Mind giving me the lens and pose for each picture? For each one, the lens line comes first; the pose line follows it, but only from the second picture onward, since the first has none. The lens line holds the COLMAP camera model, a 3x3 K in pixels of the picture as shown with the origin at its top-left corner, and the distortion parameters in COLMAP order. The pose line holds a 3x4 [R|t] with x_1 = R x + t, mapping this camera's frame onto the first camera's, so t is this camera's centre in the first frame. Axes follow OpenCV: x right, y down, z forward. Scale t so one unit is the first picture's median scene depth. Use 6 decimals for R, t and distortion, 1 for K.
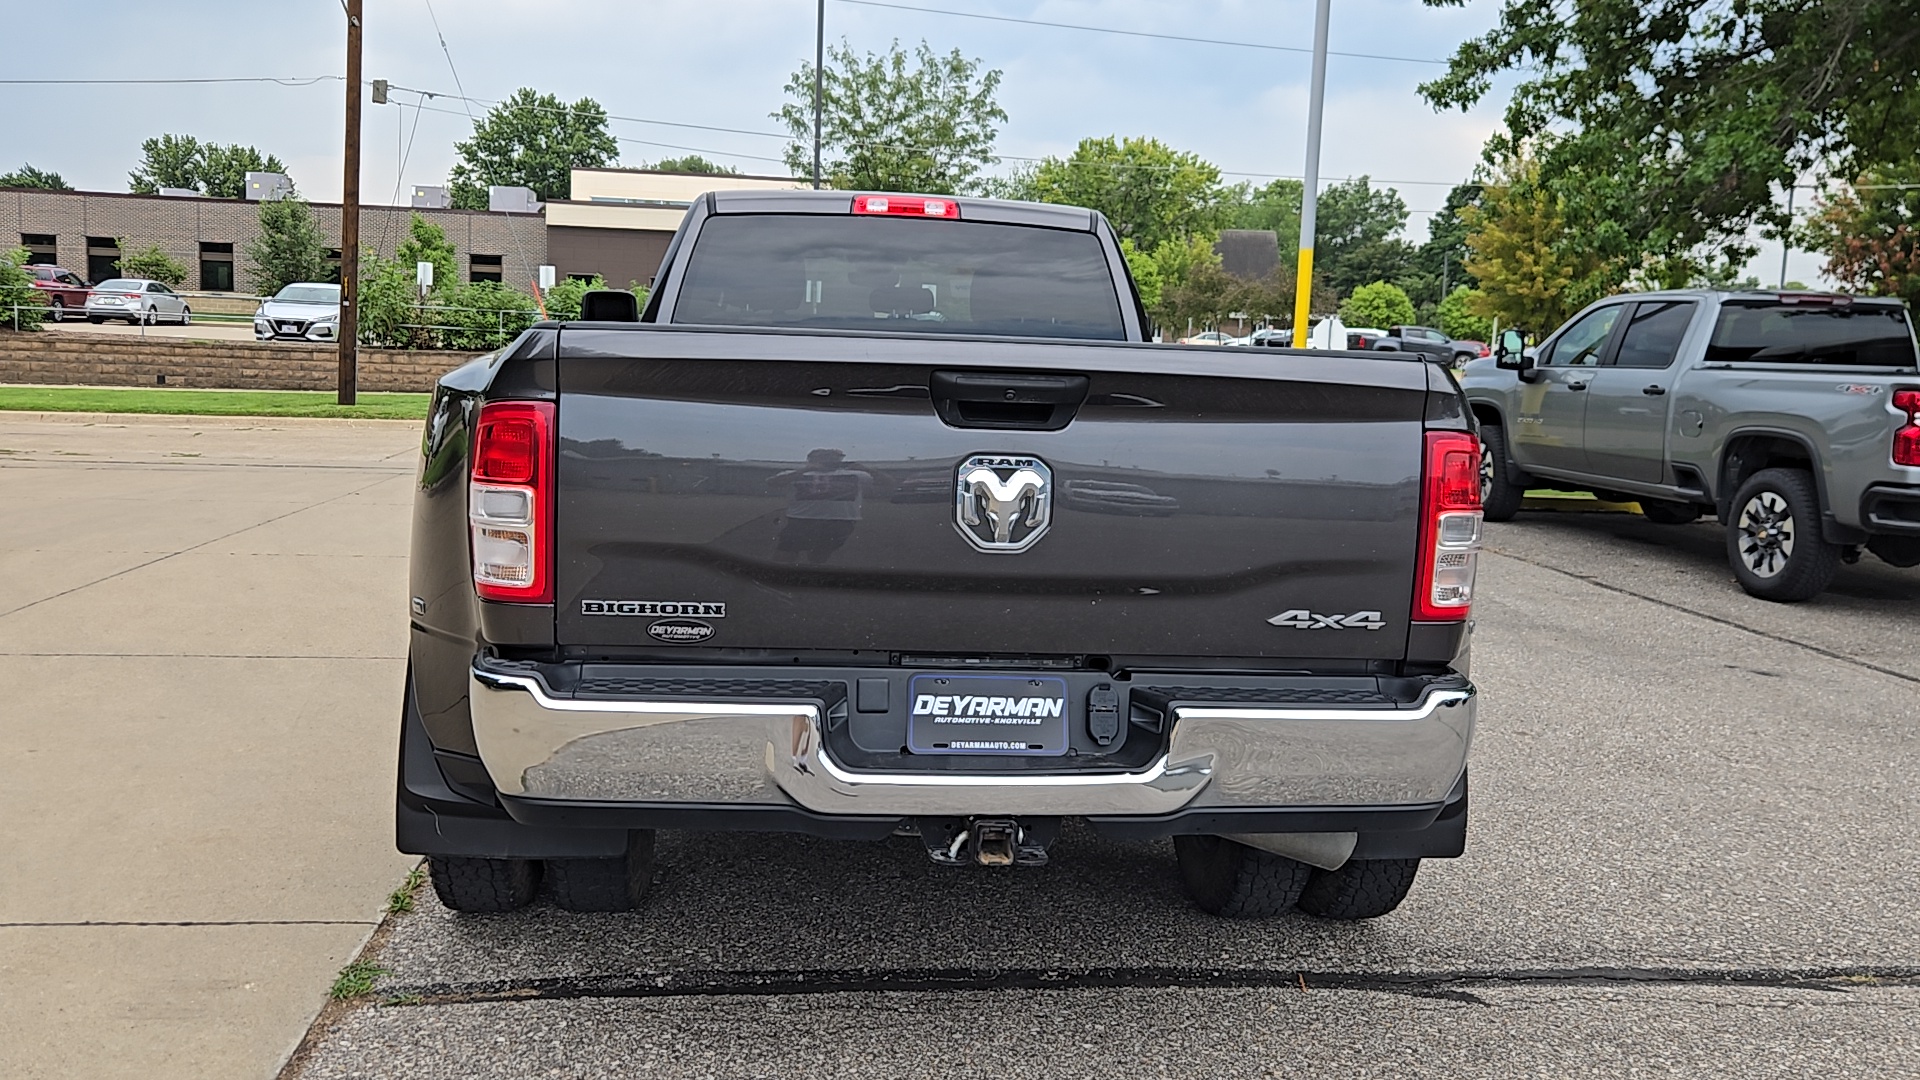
lens RADIAL K [[1584.5, 0, 960.0], [0, 1584.5, 540.0], [0, 0, 1]] dist [0.005959, -0.004880]
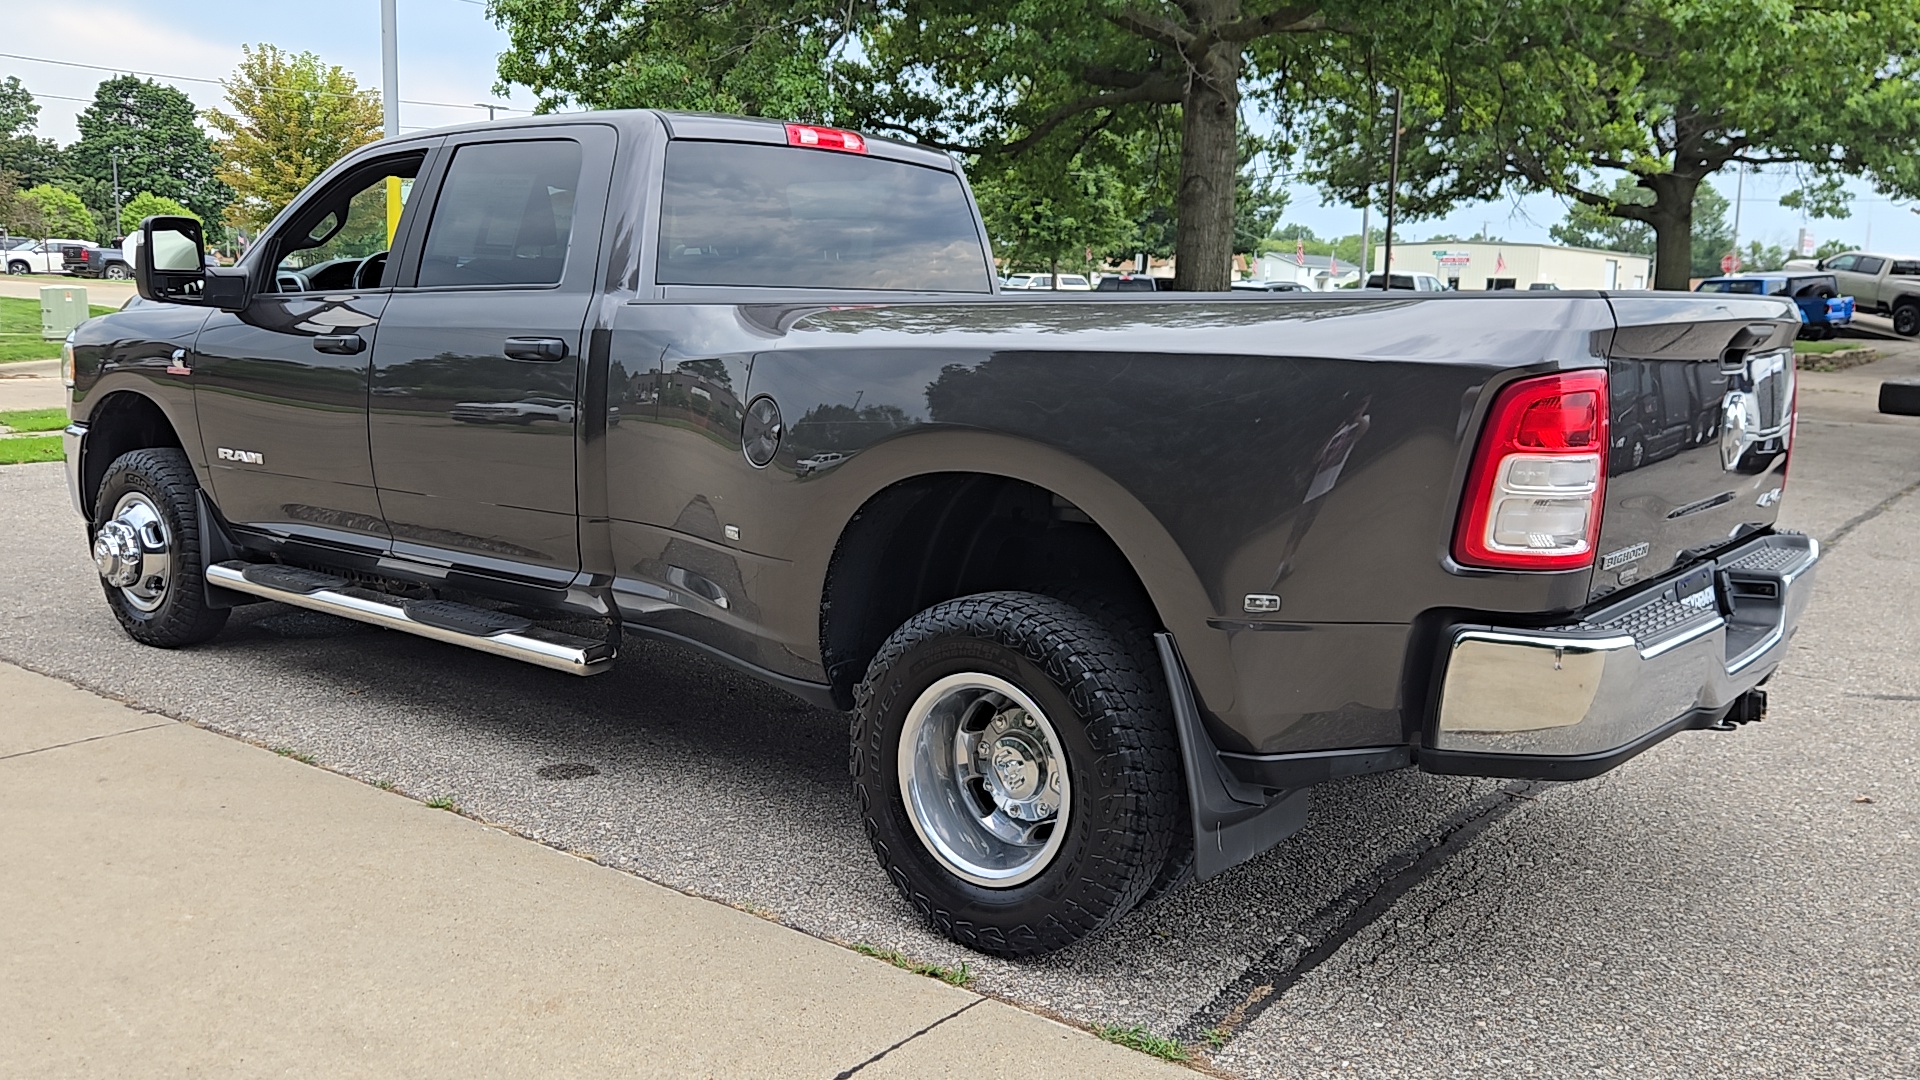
lens RADIAL K [[1572.5, 0, 960.0], [0, 1572.5, 540.0], [0, 0, 1]] dist [0.006324, 0.002729]
pose [[0.699356, -0.128901, 0.703055, -1.043914], [0.088916, 0.991654, 0.093366, -0.090351], [-0.709222, -0.002783, 0.704980, 0.464607]]
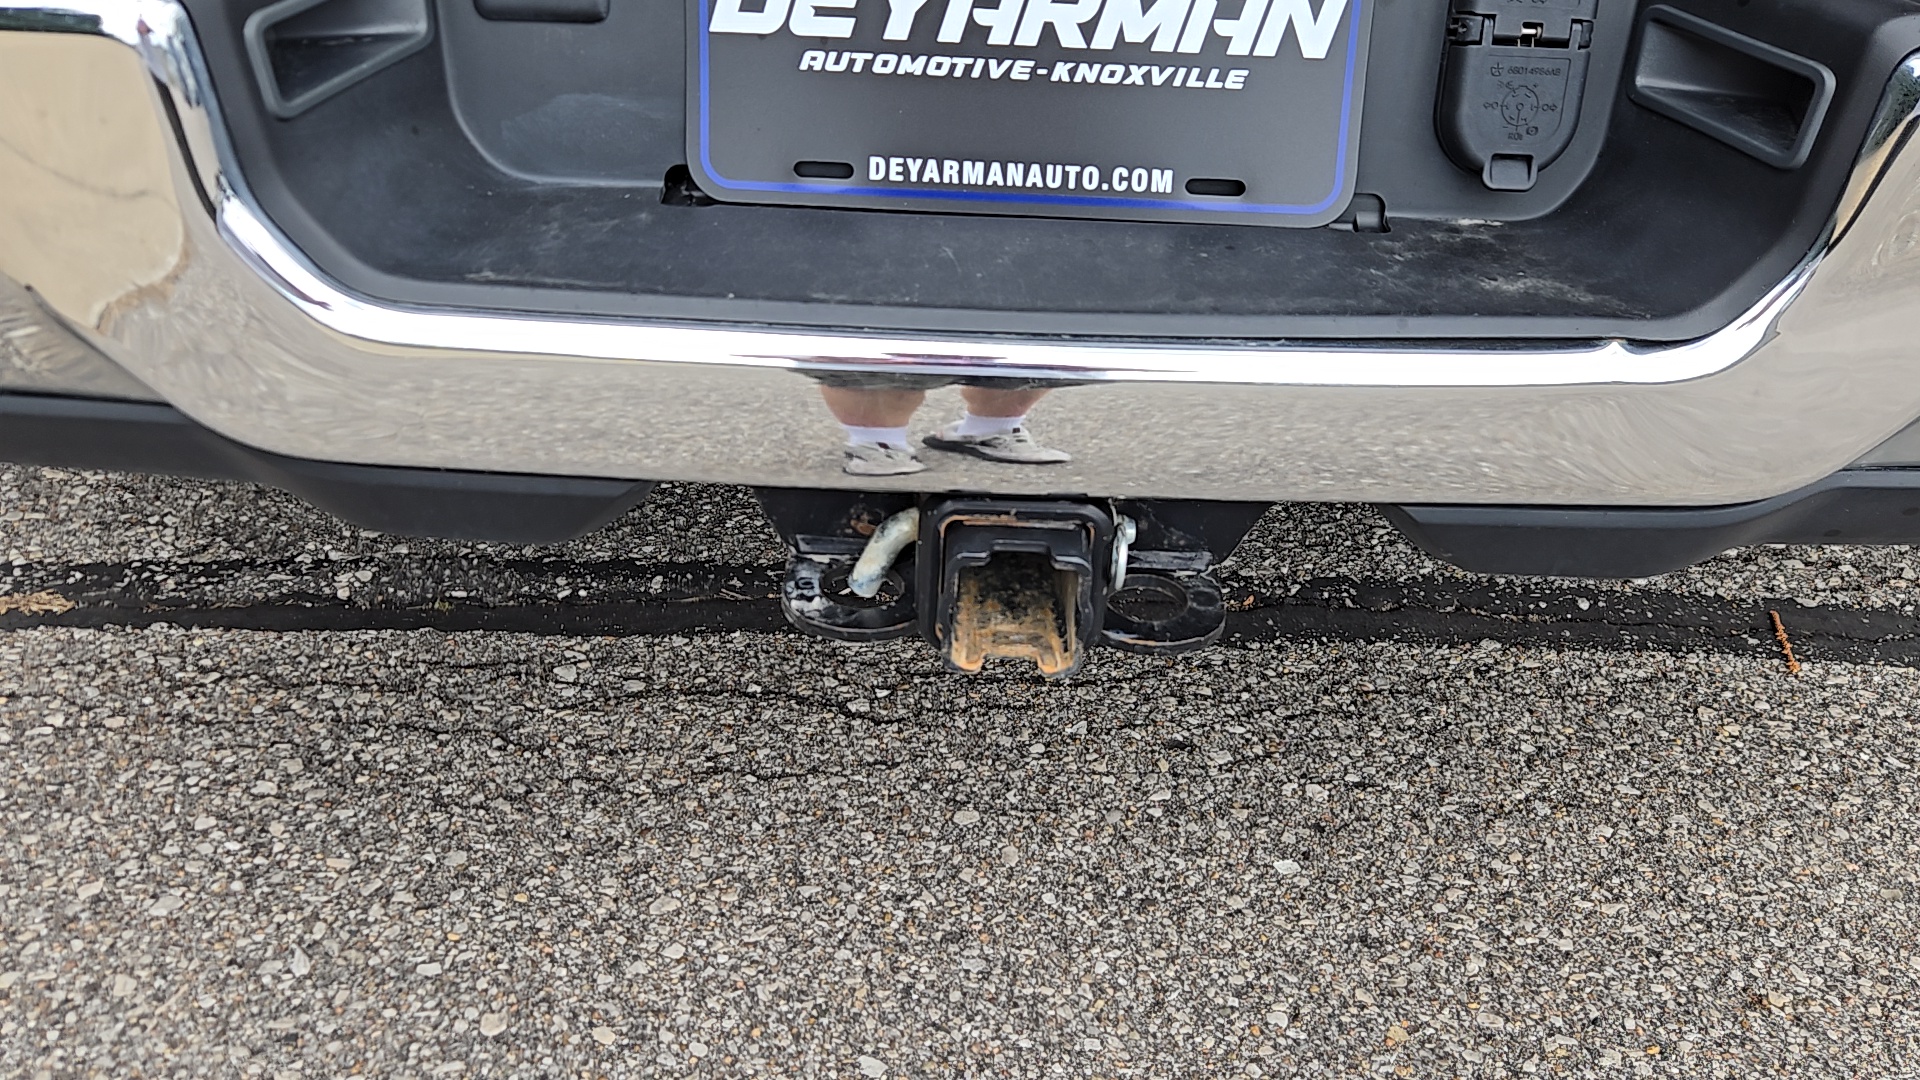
lens RADIAL K [[1615.1, 0, 950.9], [0, 1615.1, 537.5], [0, 0, 1]] dist [0.005287, 0.002303]
pose [[0.992688, 0.066281, -0.100882, 0.030407], [-0.013822, 0.892675, 0.450490, 0.056997], [0.119913, -0.445802, 0.887064, 0.634937]]
